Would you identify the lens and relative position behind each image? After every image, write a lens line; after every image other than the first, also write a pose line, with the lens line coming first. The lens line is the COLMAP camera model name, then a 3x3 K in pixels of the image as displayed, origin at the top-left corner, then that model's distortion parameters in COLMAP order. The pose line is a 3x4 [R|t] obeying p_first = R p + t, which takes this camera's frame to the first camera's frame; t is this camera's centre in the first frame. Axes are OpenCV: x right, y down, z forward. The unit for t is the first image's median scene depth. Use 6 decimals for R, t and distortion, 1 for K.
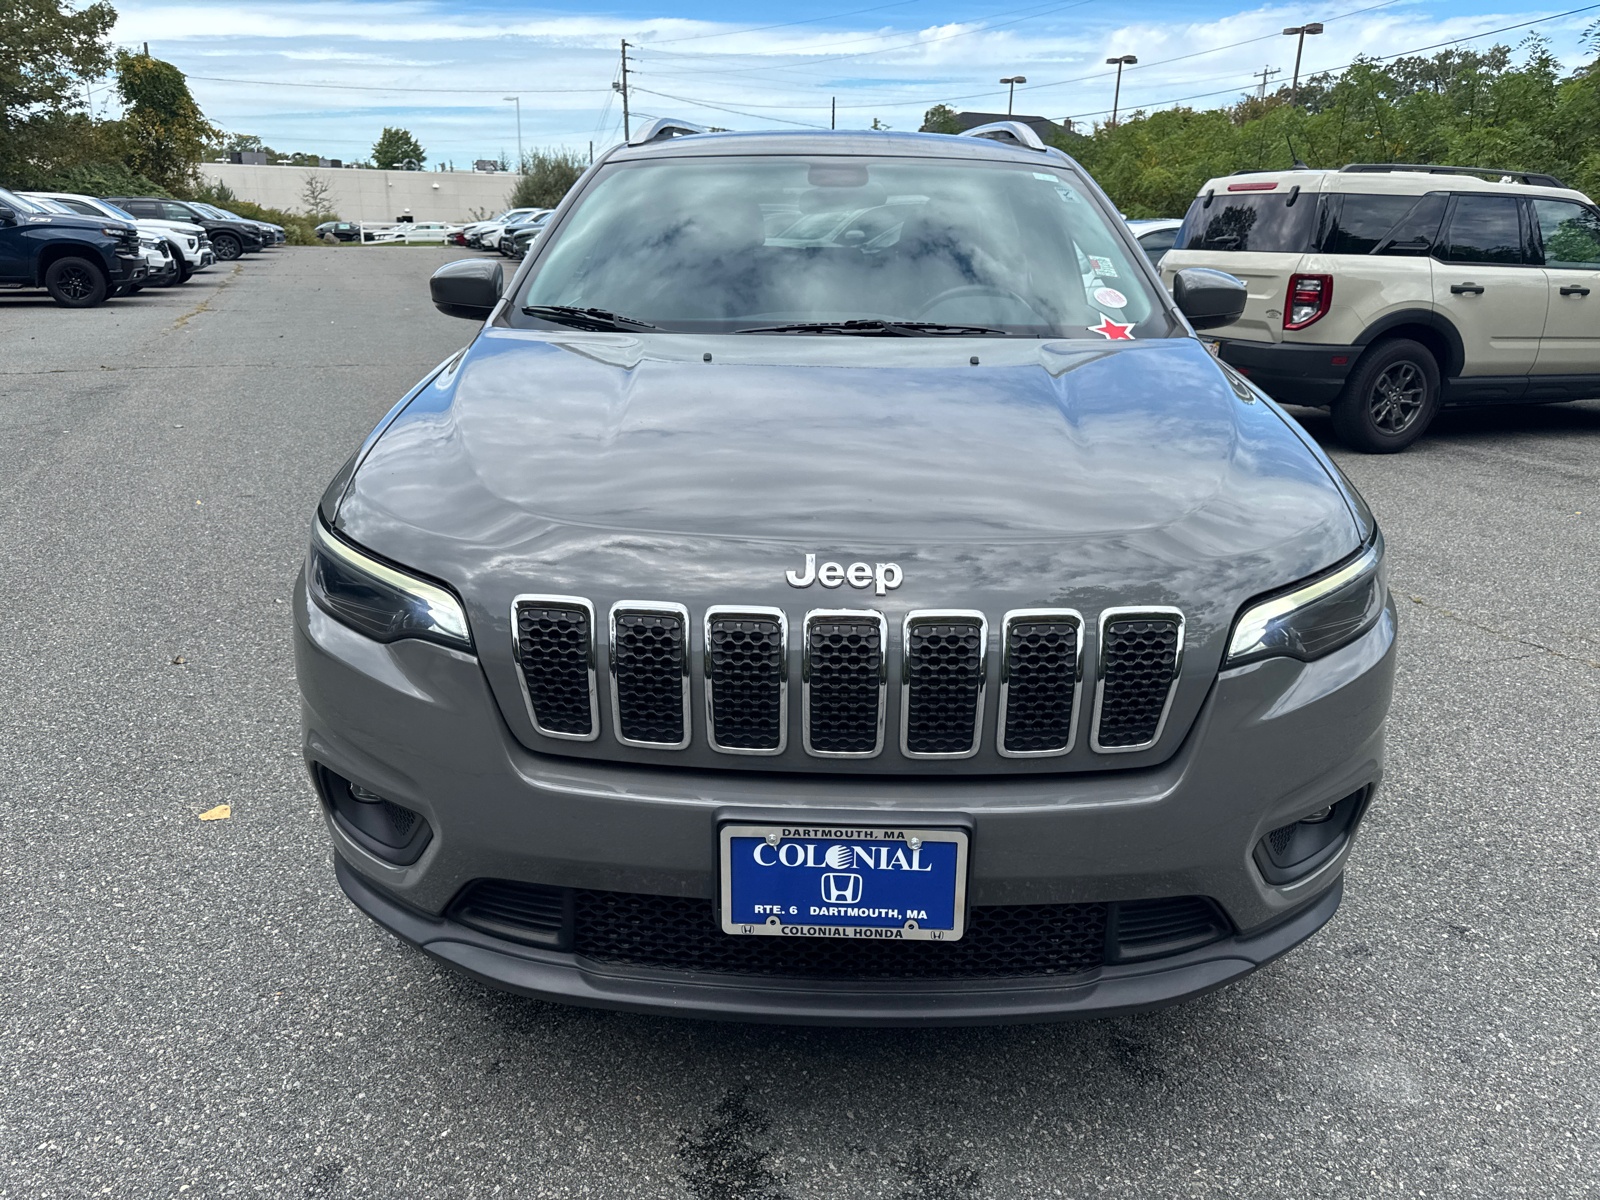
lens RADIAL K [[1133.1, 0, 800.9], [0, 1133.1, 600.4], [0, 0, 1]] dist [0.012471, -0.007009]
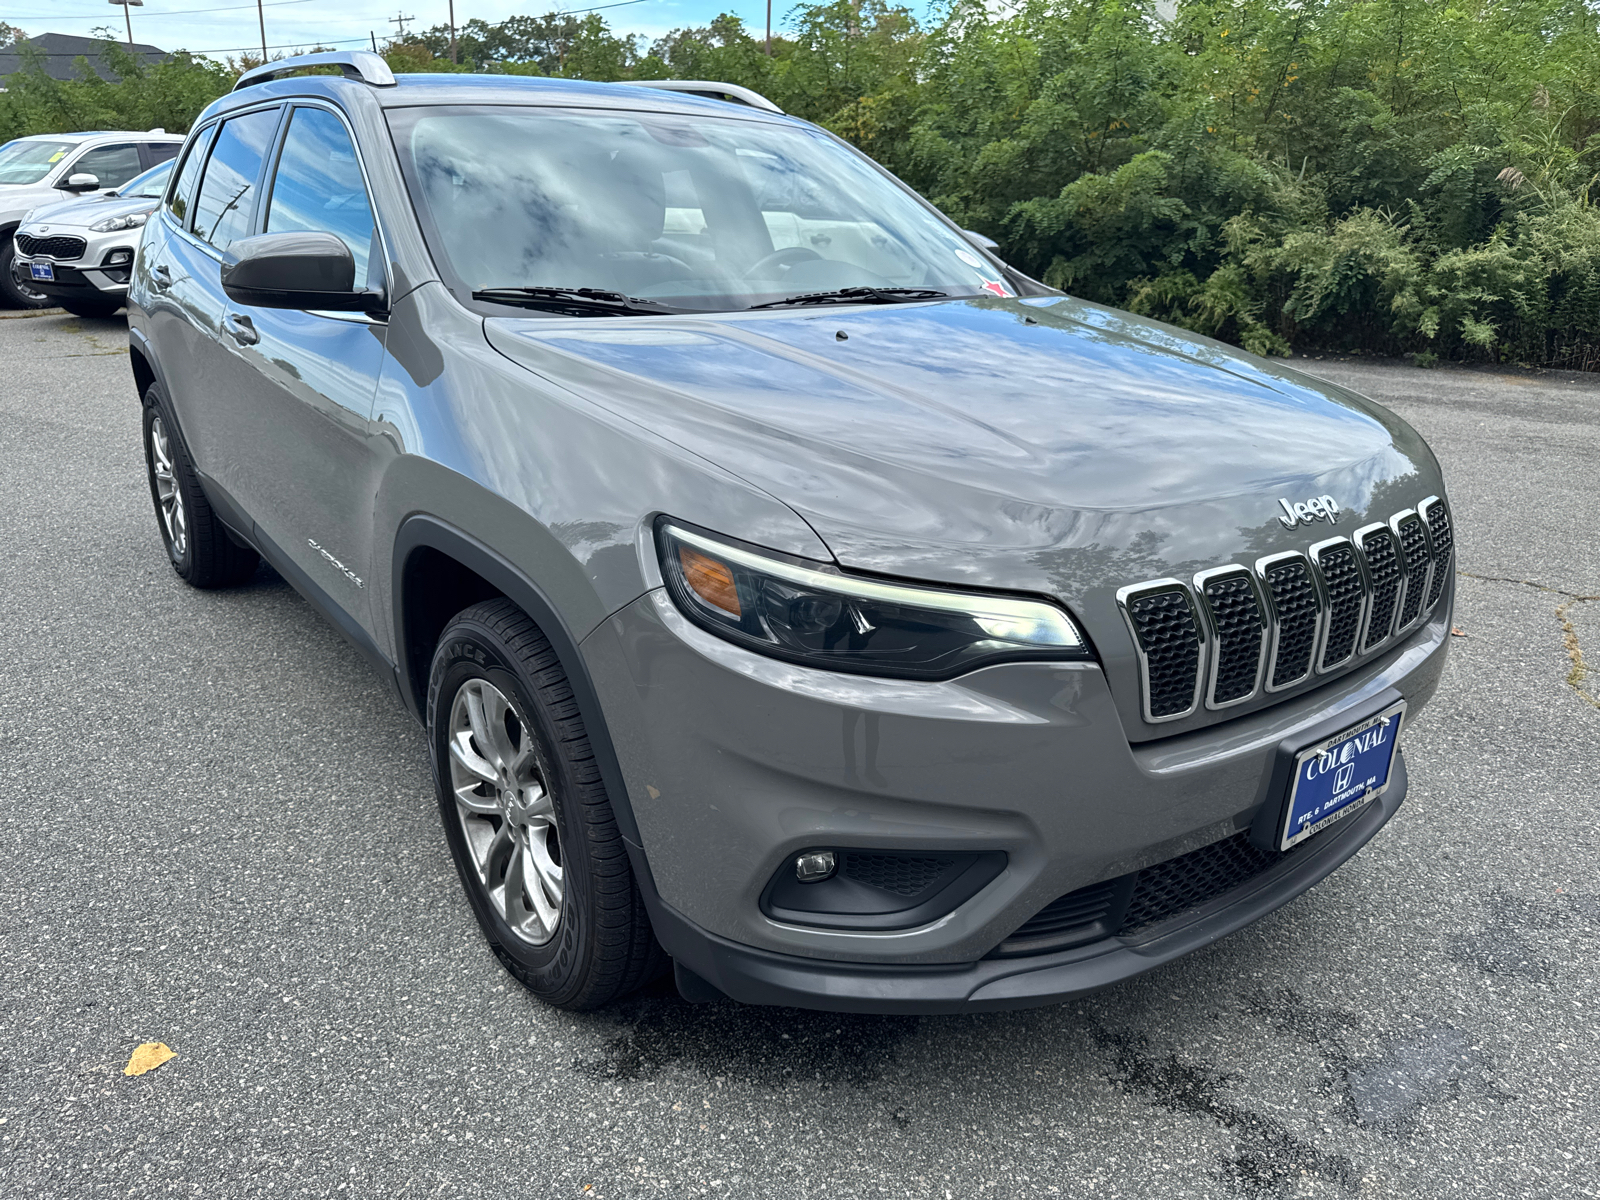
lens RADIAL K [[1139.6, 0, 808.2], [0, 1139.6, 597.9], [0, 0, 1]] dist [0.023275, -0.025604]
pose [[0.776059, -0.206055, 0.596048, -1.007892], [0.184317, 0.977959, 0.098100, -0.137191], [-0.603125, 0.033731, 0.796933, 0.370043]]
